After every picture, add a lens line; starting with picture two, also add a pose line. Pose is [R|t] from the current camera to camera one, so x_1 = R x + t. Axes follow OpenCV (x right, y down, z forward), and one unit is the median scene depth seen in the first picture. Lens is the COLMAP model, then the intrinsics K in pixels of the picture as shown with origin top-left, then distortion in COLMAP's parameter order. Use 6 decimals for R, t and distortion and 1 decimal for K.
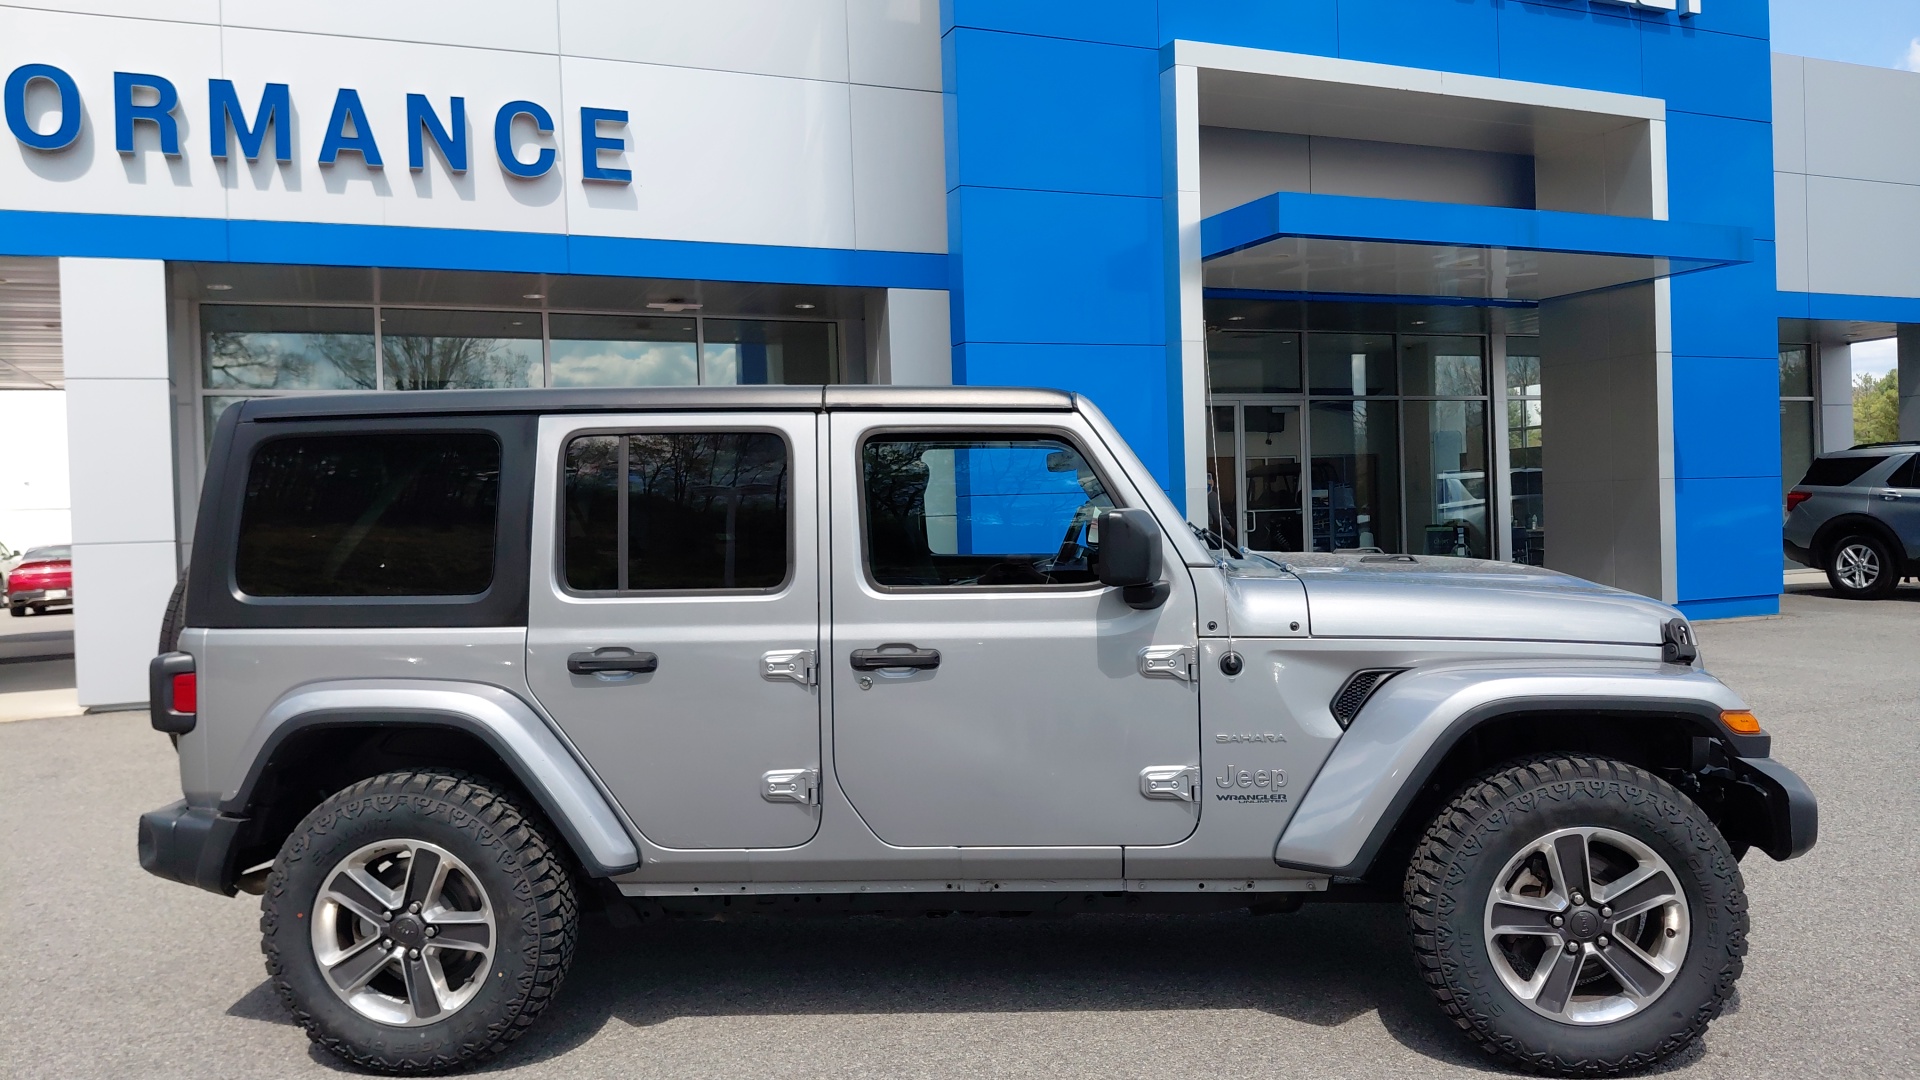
lens RADIAL K [[1436.3, 0, 954.7], [0, 1436.3, 527.9], [0, 0, 1]] dist [0.013046, -0.047544]
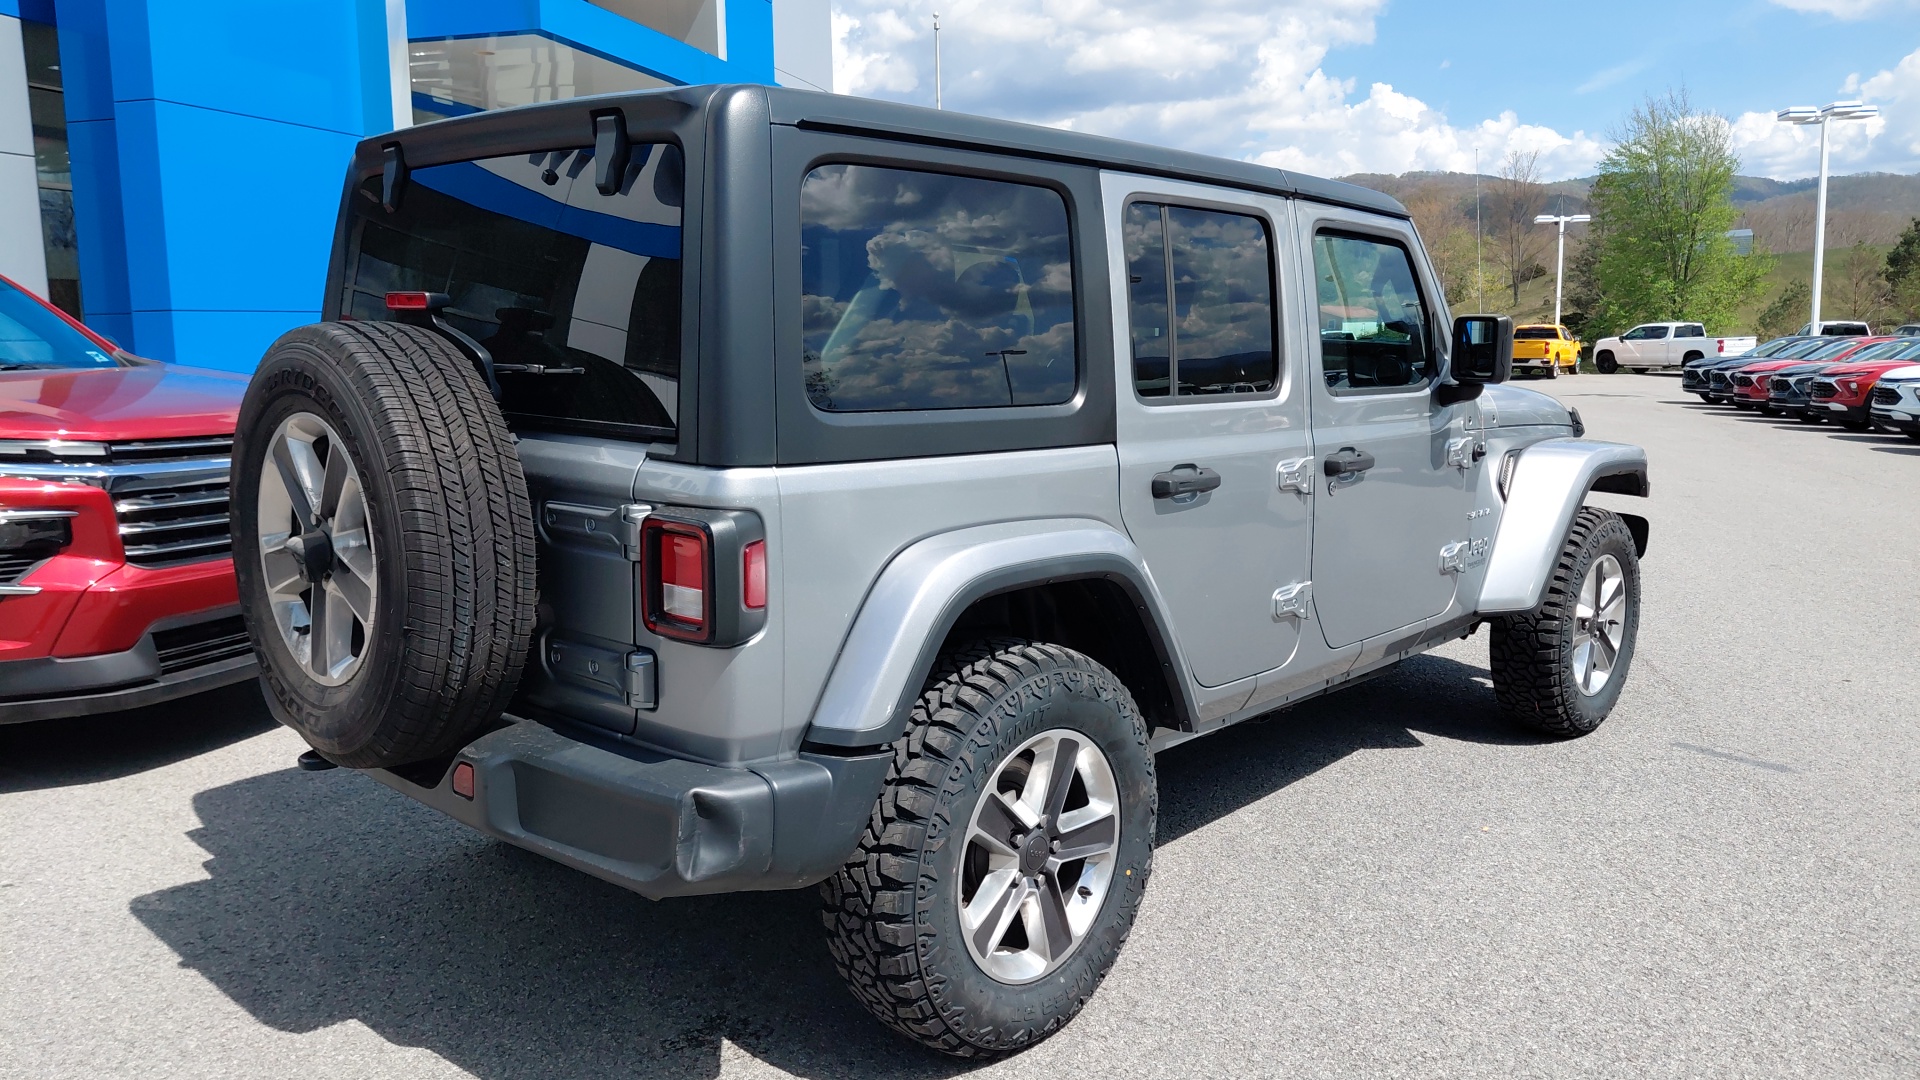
lens RADIAL K [[1436.3, 0, 953.9], [0, 1436.3, 527.6], [0, 0, 1]] dist [0.013046, -0.047544]
pose [[0.631085, -0.080479, 0.771528, -0.920825], [0.001450, 0.994724, 0.102575, 0.031305], [-0.775712, -0.063615, 0.627872, 0.537804]]
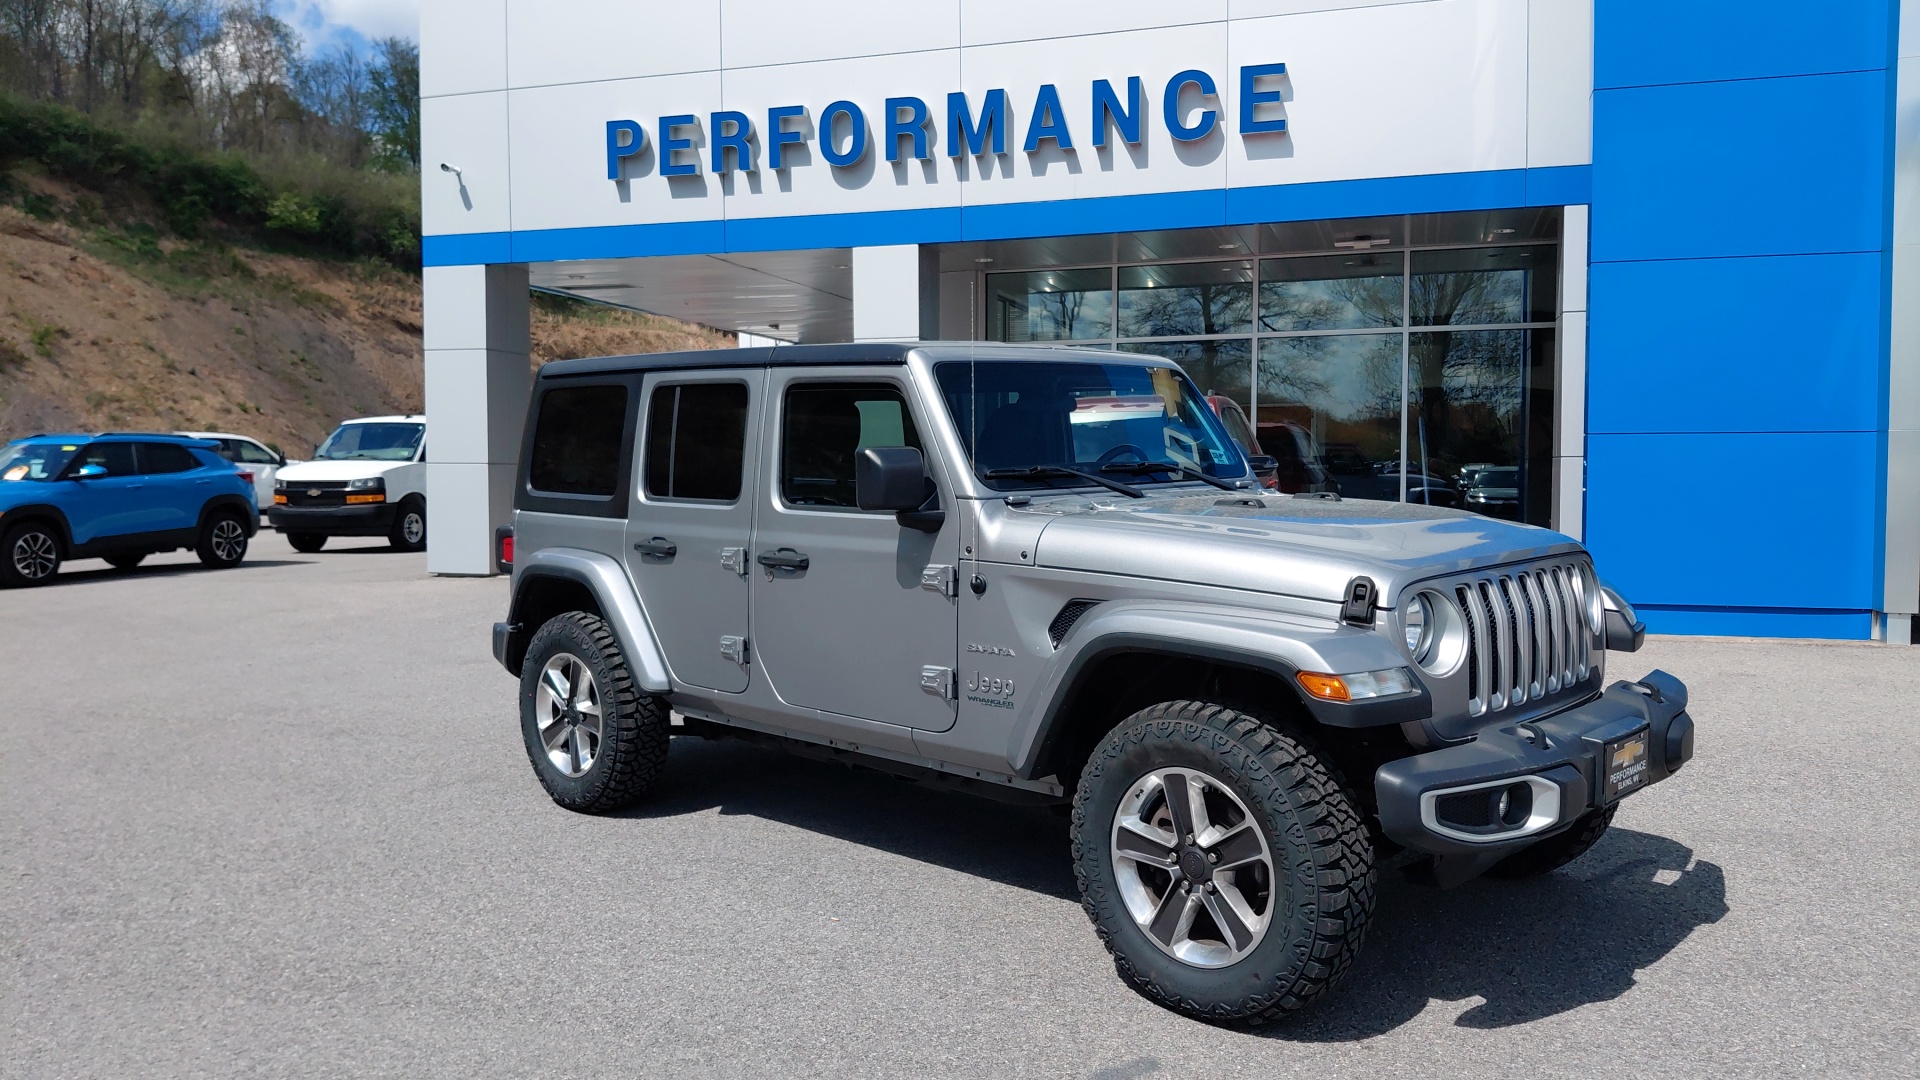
lens RADIAL K [[1436.3, 0, 952.7], [0, 1436.3, 544.9], [0, 0, 1]] dist [0.013046, -0.047544]
pose [[0.749260, 0.064462, -0.659132, 0.860534], [-0.026472, 0.997372, 0.067448, -0.011638], [0.661747, -0.033088, 0.748997, 0.122524]]
